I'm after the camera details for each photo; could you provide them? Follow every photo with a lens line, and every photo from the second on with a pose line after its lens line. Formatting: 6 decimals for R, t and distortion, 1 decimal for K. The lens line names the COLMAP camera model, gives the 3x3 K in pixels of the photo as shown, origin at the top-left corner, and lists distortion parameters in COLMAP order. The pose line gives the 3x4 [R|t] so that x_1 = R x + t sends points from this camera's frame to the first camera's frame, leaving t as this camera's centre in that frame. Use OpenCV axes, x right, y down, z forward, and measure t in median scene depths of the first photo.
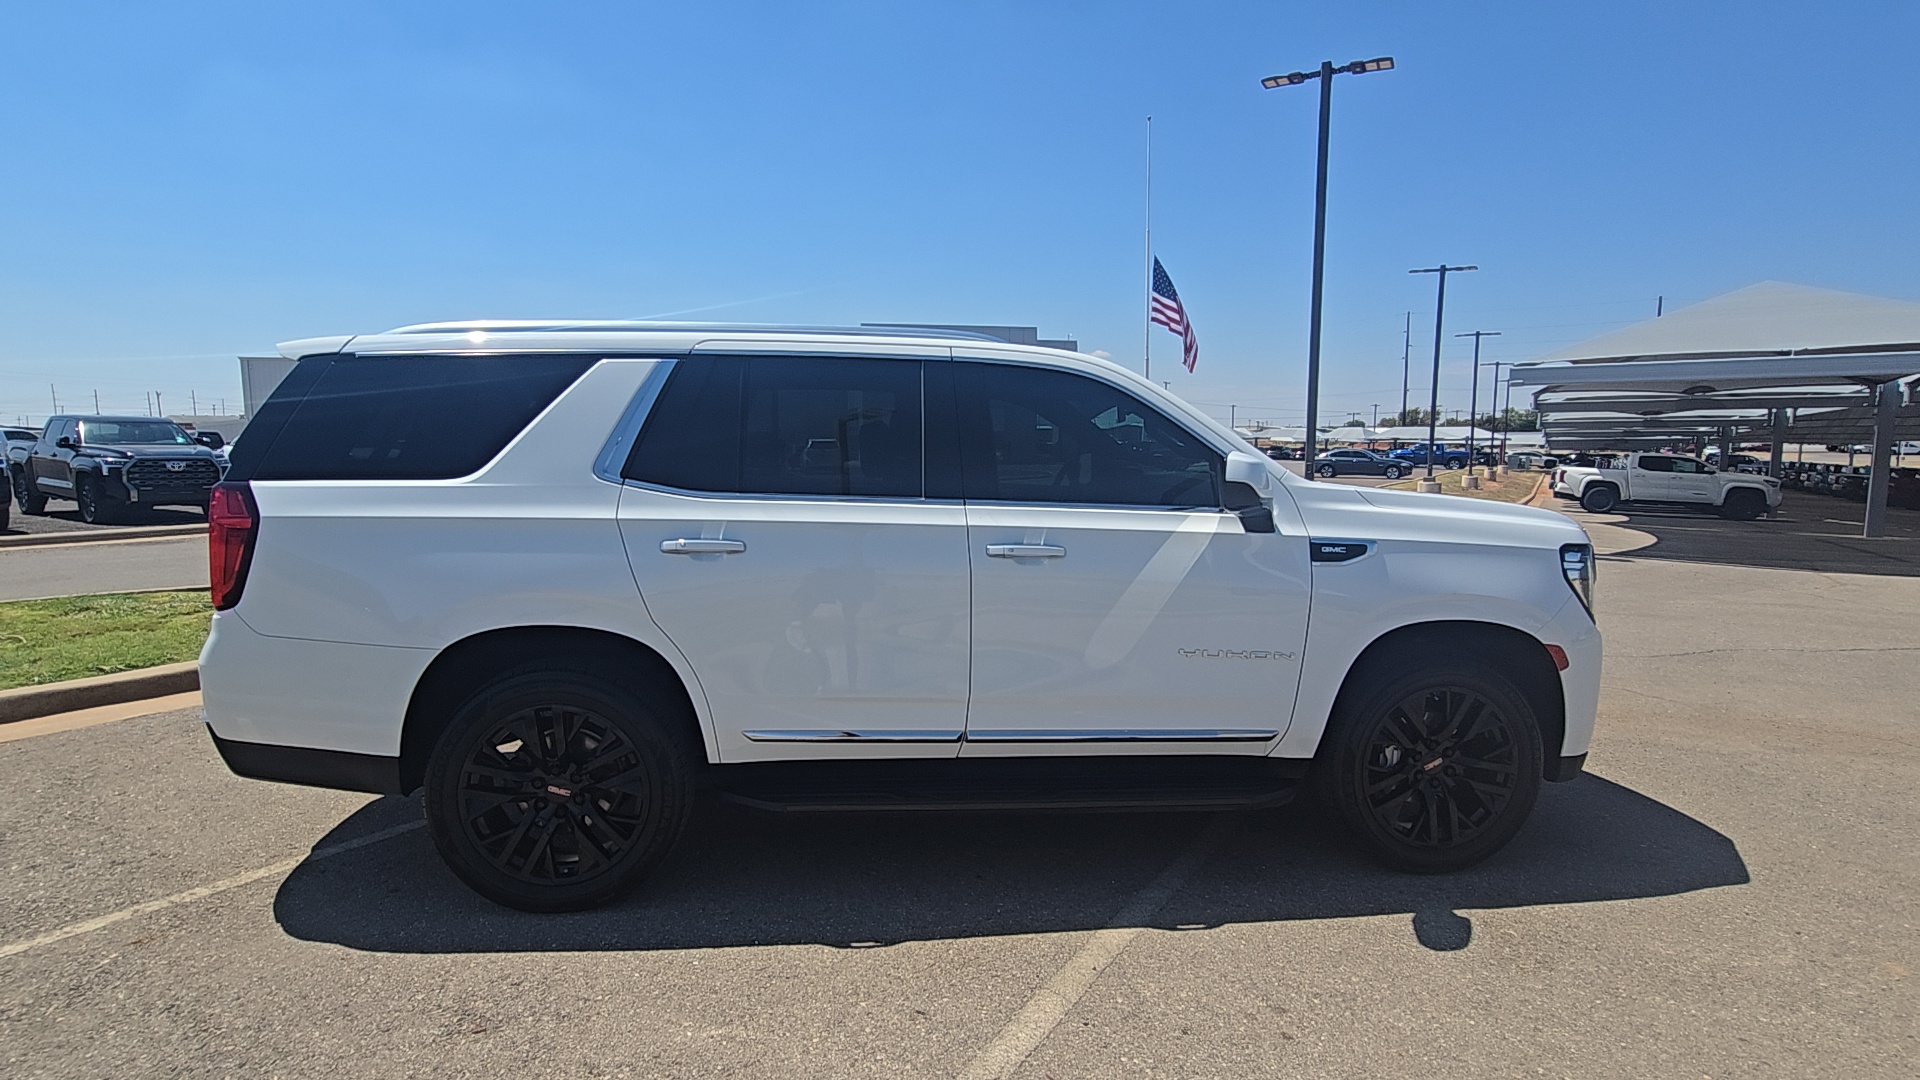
lens RADIAL K [[972.0, 0, 966.7], [0, 972.0, 550.6], [0, 0, 1]] dist [-0.002151, 0.000249]
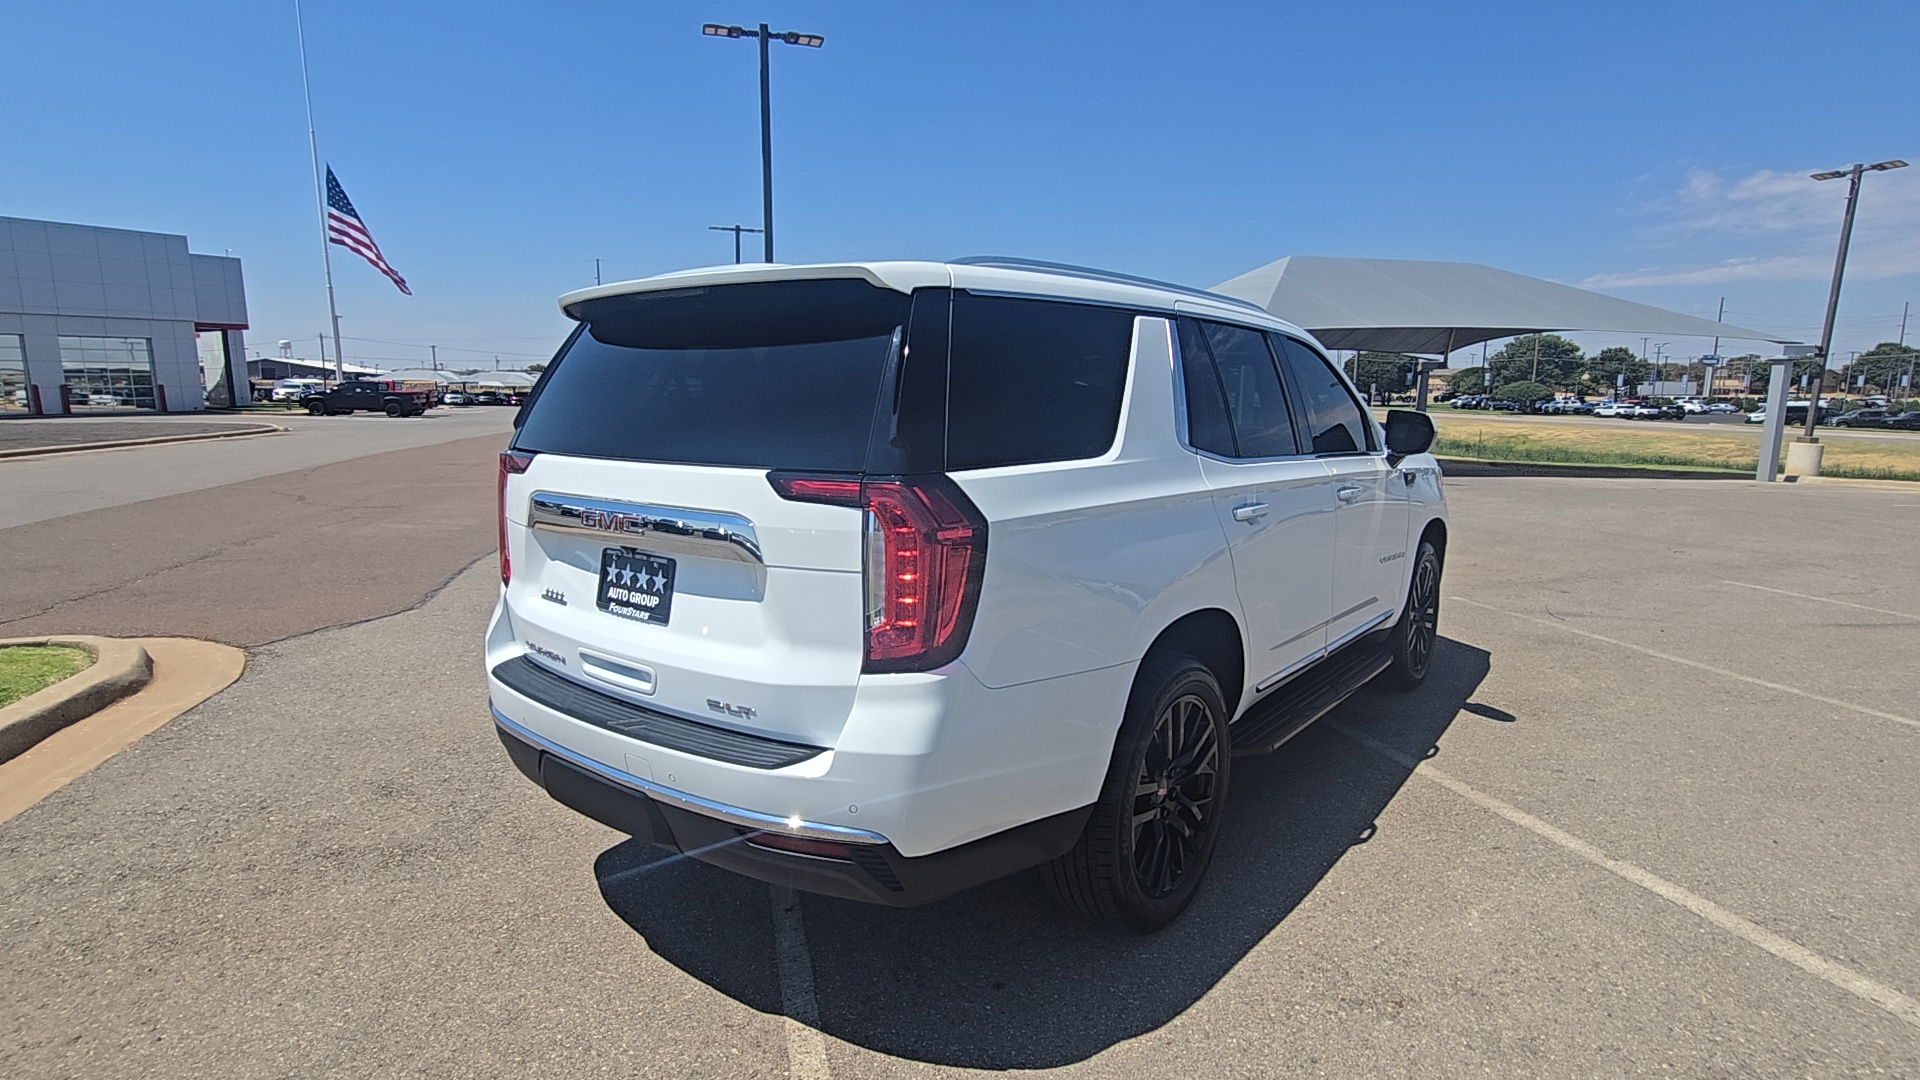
lens RADIAL K [[972.0, 0, 950.0], [0, 972.0, 542.0], [0, 0, 1]] dist [-0.002151, 0.000249]
pose [[0.700069, -0.110220, 0.705518, -0.163245], [0.075988, 0.993904, 0.079873, -0.010396], [-0.710021, -0.002306, 0.704177, 0.068809]]
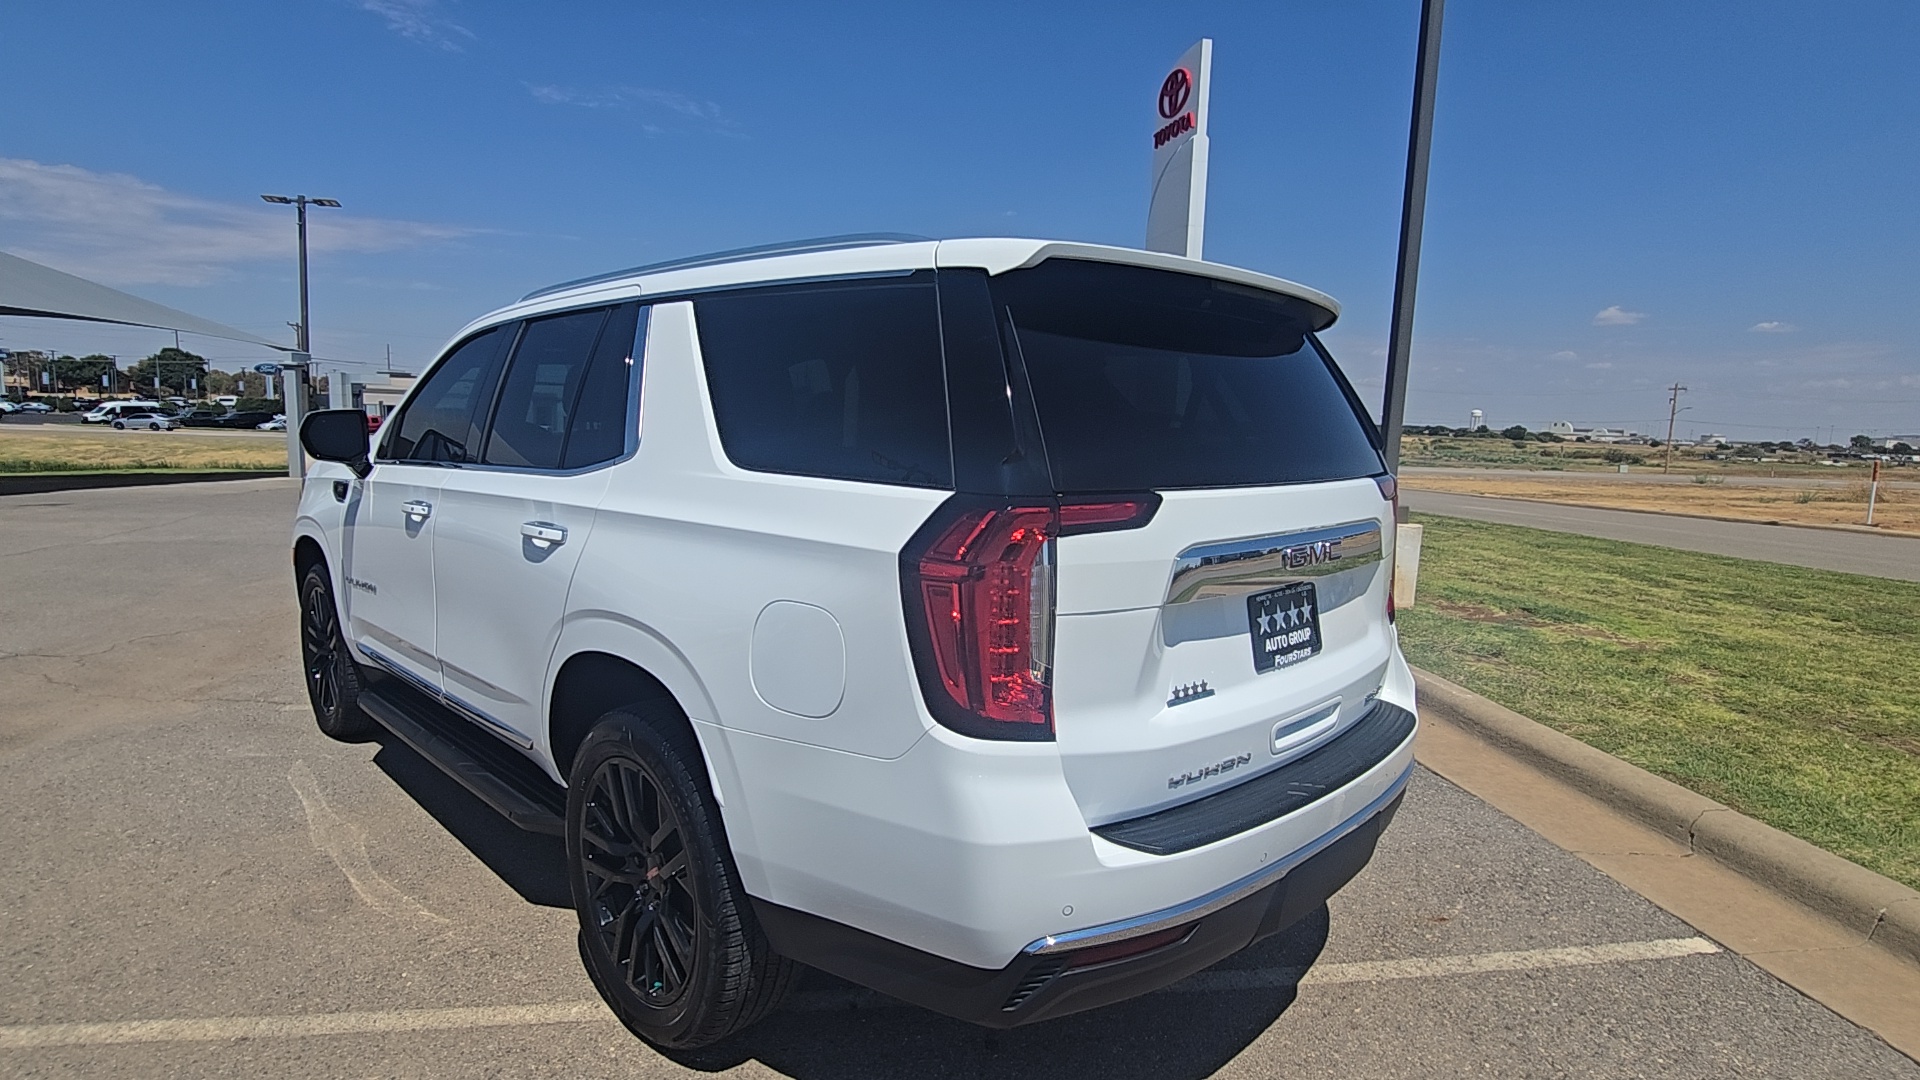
lens RADIAL K [[972.0, 0, 949.7], [0, 972.0, 543.3], [0, 0, 1]] dist [-0.002151, 0.000249]
pose [[-0.615434, -0.121160, 0.778821, -0.163968], [0.058524, 0.978363, 0.198448, -0.021757], [-0.786013, 0.167711, -0.595027, 0.185238]]
